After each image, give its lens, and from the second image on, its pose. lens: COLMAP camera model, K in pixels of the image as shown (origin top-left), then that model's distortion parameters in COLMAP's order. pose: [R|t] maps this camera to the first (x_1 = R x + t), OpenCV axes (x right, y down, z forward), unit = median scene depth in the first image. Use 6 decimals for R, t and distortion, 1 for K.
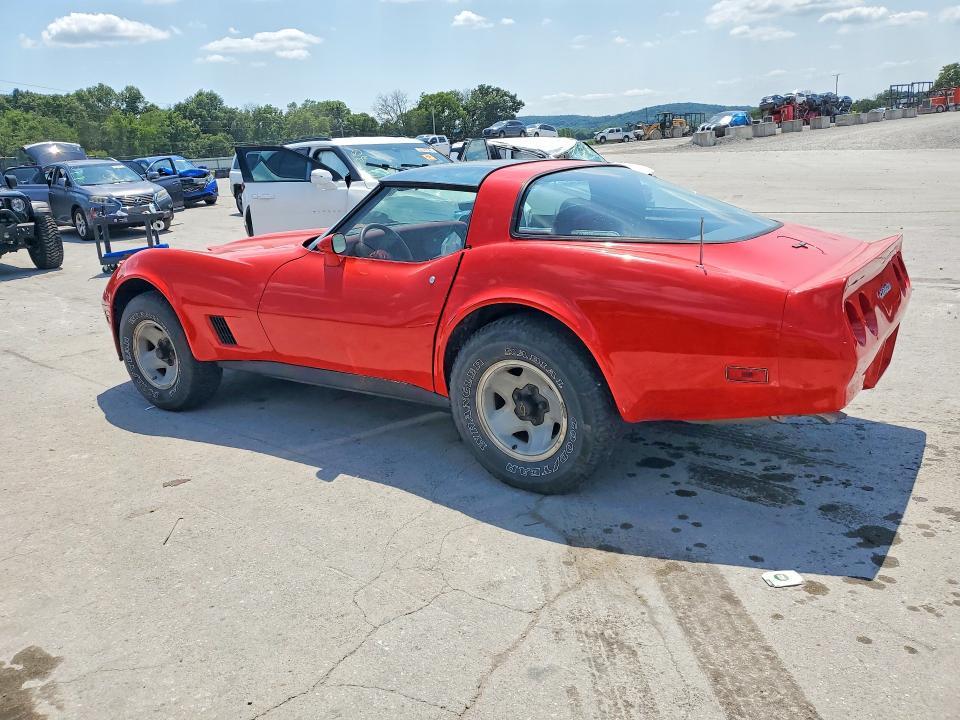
lens RADIAL K [[789.7, 0, 480.0], [0, 789.7, 360.0], [0, 0, 1]] dist [0.008765, -0.002026]
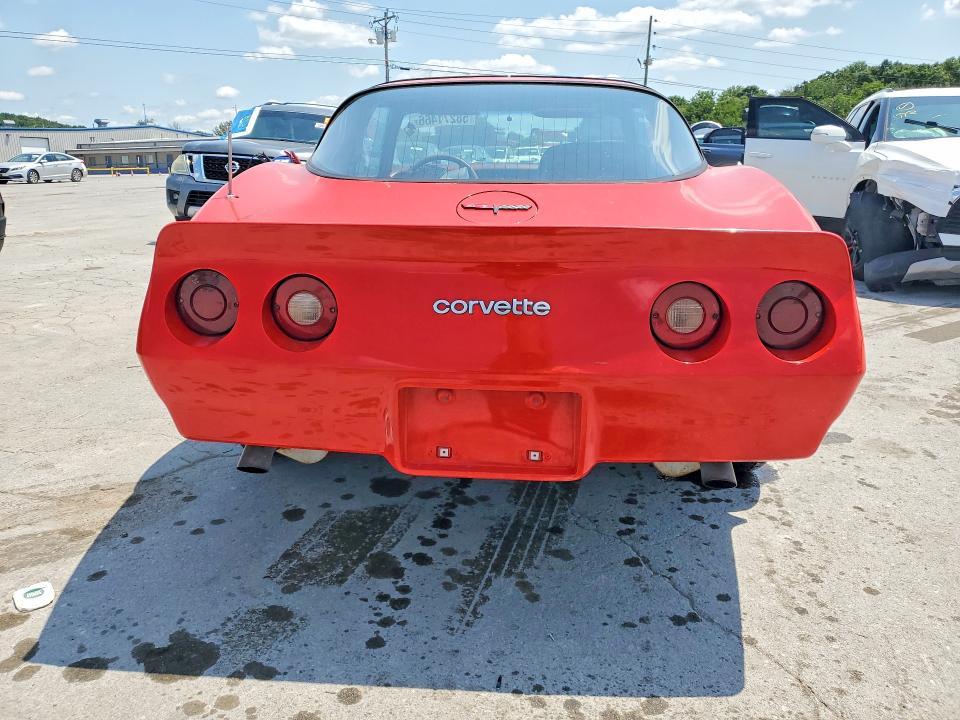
lens RADIAL K [[789.7, 0, 480.0], [0, 789.7, 360.0], [0, 0, 1]] dist [0.008765, -0.002026]
pose [[0.495764, 0.269847, -0.825470, 0.891359], [-0.248864, 0.954783, 0.162656, -0.129378], [0.832036, 0.124790, 0.540502, 0.705462]]
